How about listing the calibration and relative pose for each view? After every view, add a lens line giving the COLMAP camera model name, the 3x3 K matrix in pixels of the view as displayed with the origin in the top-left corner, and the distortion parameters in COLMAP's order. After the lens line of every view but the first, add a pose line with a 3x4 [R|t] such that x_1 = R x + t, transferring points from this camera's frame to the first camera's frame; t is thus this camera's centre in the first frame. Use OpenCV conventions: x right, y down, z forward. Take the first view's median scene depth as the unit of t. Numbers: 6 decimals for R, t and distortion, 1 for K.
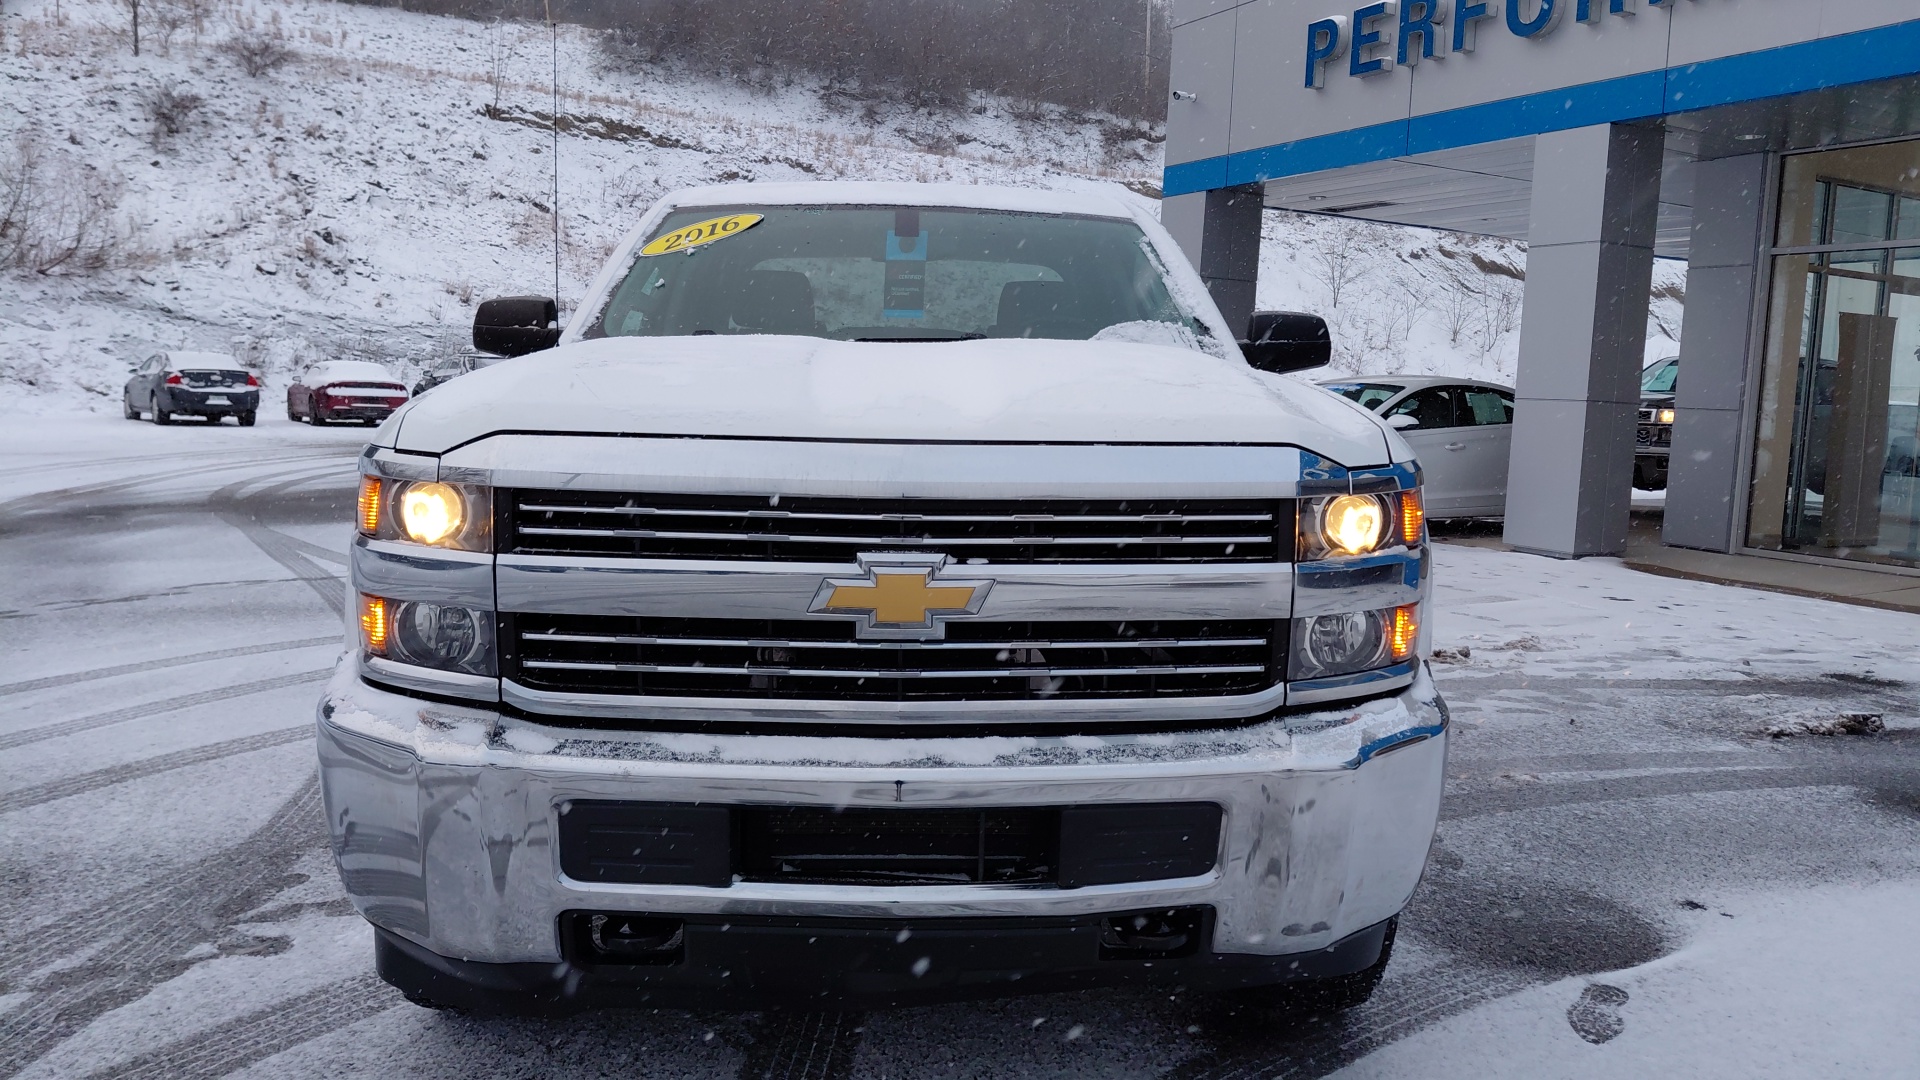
lens RADIAL K [[1421.7, 0, 976.2], [0, 1421.7, 519.9], [0, 0, 1]] dist [0.052382, -0.077404]
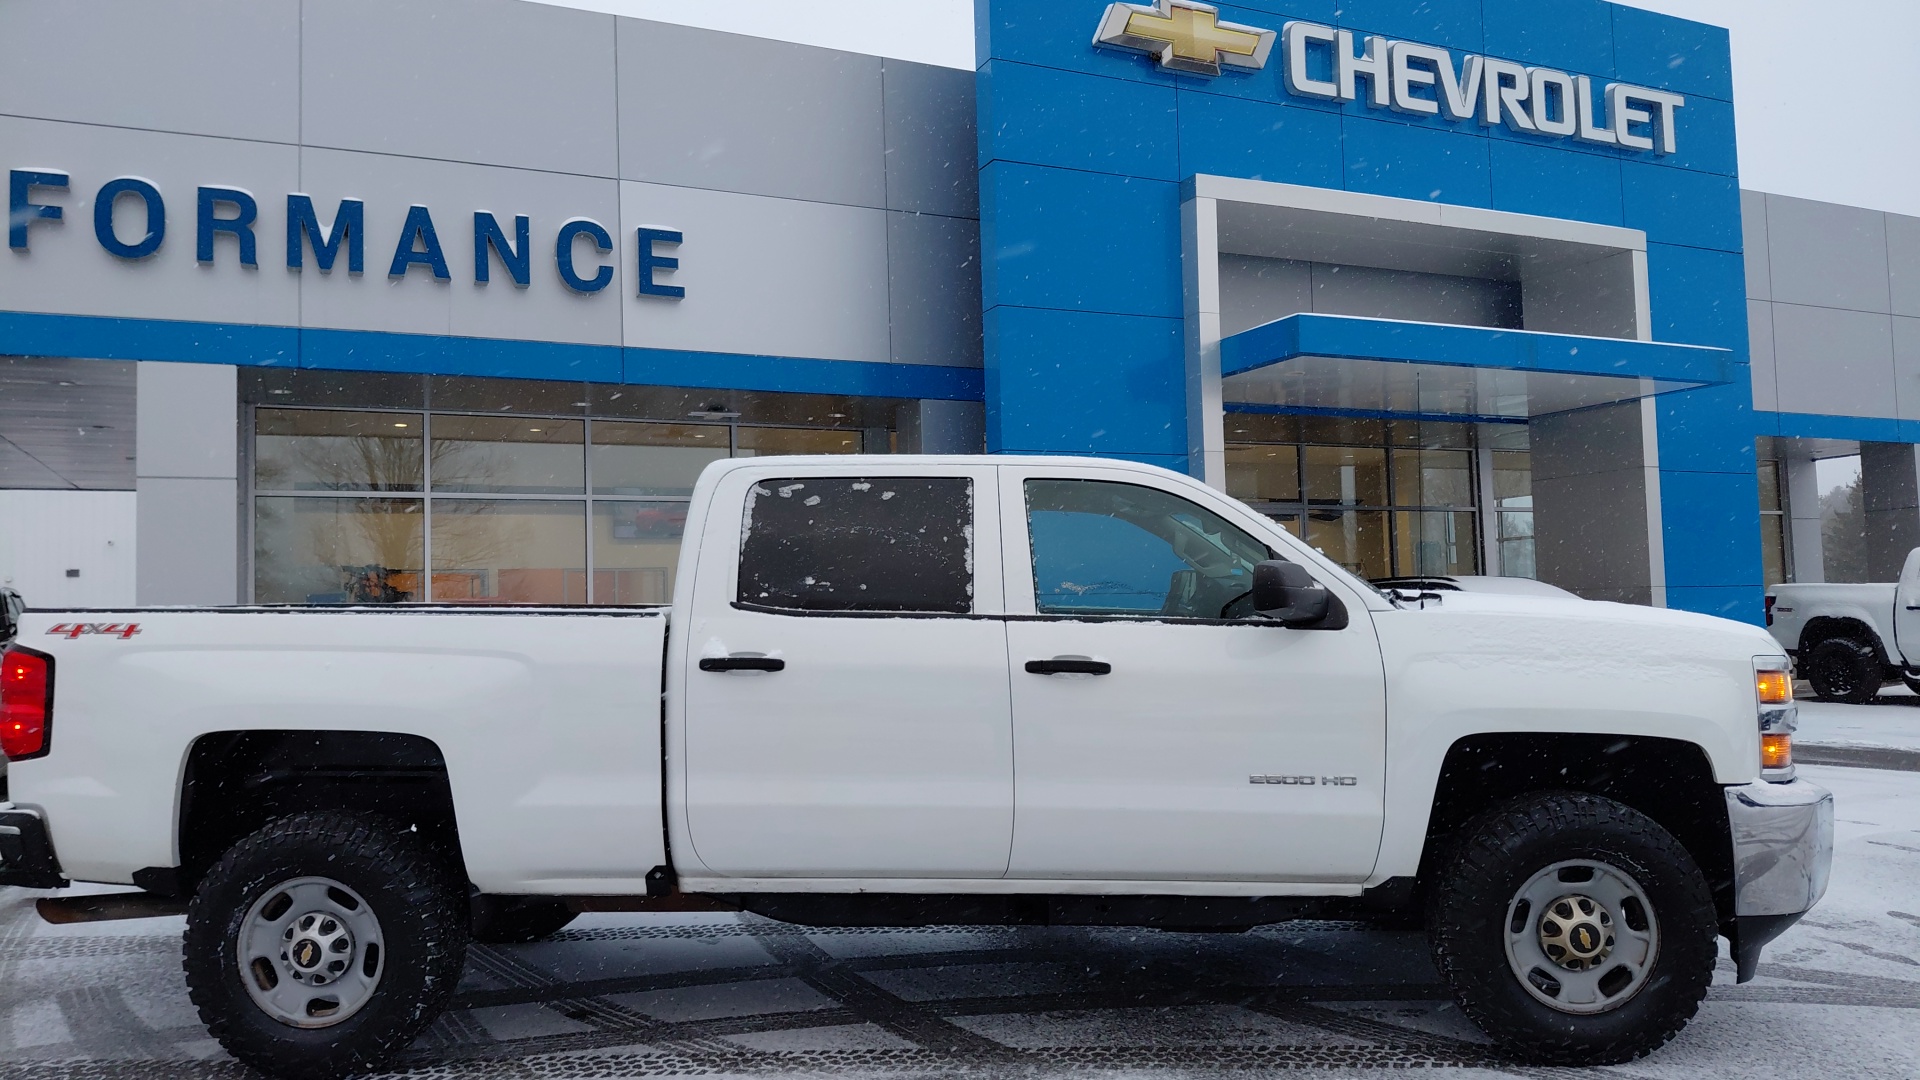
lens RADIAL K [[1421.7, 0, 970.0], [0, 1421.7, 527.6], [0, 0, 1]] dist [0.052382, -0.077404]
pose [[0.066865, 0.027749, 0.997376, -0.448592], [0.119257, 0.992225, -0.035601, -0.053386], [-0.990609, 0.121325, 0.063036, 0.359980]]
